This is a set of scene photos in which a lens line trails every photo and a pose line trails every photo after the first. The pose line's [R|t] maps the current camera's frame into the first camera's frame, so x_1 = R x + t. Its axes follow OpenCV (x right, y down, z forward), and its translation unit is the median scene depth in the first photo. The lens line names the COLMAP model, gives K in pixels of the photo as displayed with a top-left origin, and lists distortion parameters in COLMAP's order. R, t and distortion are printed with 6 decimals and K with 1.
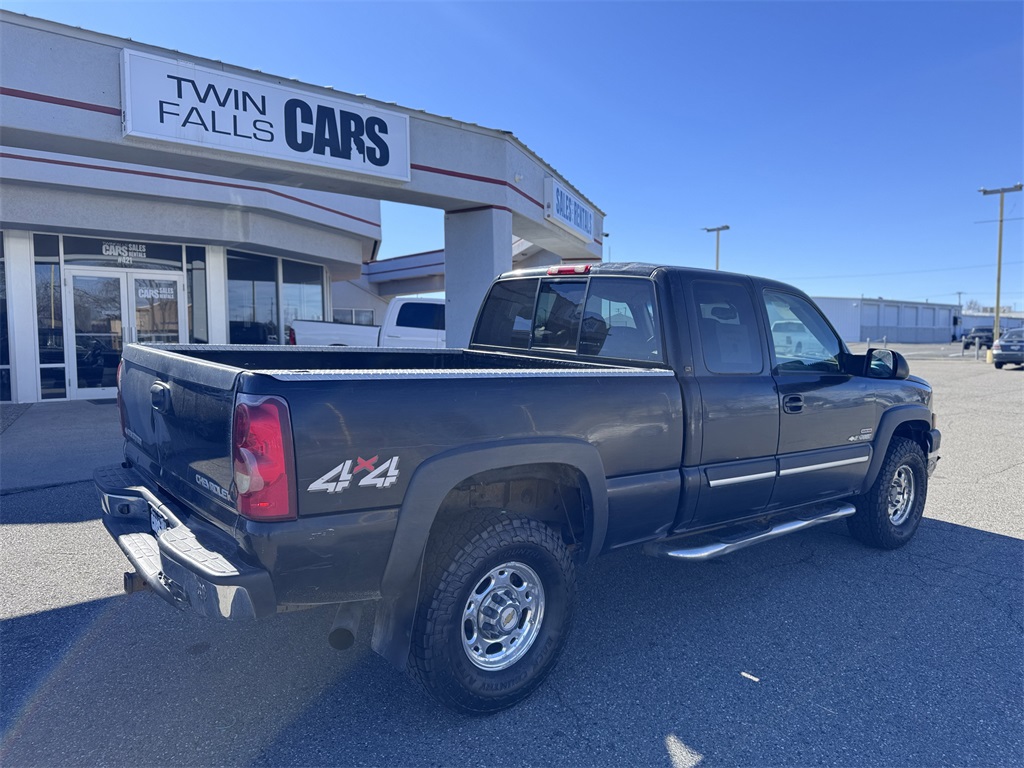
lens RADIAL K [[720.2, 0, 512.0], [0, 720.2, 384.0], [0, 0, 1]] dist [0.068608, -0.111768]
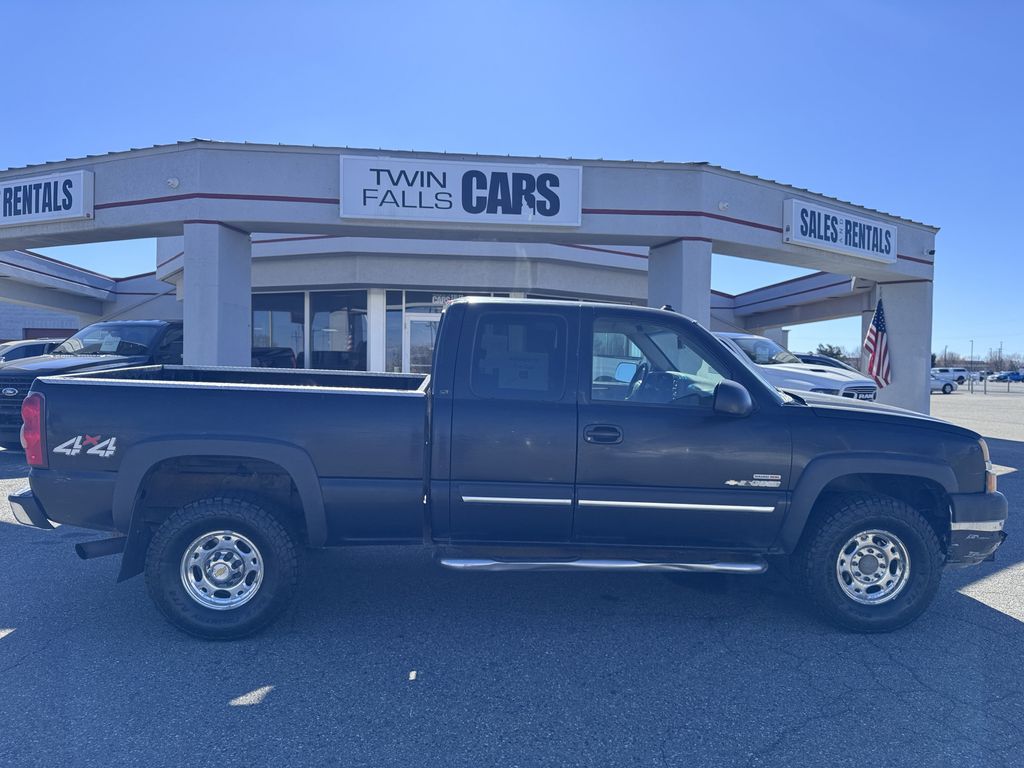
lens RADIAL K [[720.2, 0, 512.0], [0, 720.2, 384.0], [0, 0, 1]] dist [0.068608, -0.111768]
pose [[0.824139, 0.022886, -0.565925, 0.477058], [-0.052035, 0.998017, -0.035416, 0.000179], [0.563992, 0.058636, 0.823696, 0.075501]]
